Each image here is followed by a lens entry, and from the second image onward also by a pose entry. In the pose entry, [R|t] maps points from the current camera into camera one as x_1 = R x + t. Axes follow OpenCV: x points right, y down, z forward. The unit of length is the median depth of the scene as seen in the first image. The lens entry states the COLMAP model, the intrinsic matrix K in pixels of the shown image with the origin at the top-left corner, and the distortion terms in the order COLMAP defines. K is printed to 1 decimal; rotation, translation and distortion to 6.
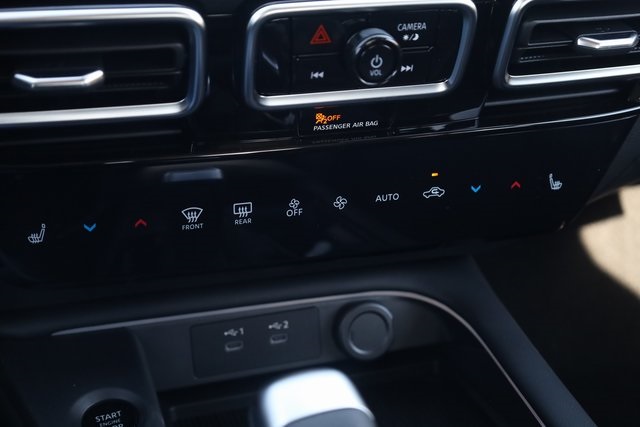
lens RADIAL K [[952.6, 0, 319.1], [0, 952.6, 214.7], [0, 0, 1]] dist [0.010854, 0.000000]
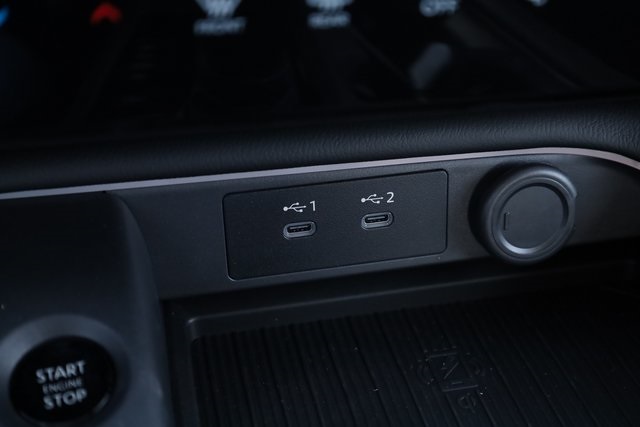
lens RADIAL K [[952.6, 0, 318.8], [0, 952.6, 213.0], [0, 0, 1]] dist [0.010854, 0.000000]
pose [[0.996056, 0.066686, -0.058520, -0.043694], [-0.051337, 0.971150, 0.232877, -0.006989], [0.072362, -0.228955, 0.970744, 0.439717]]
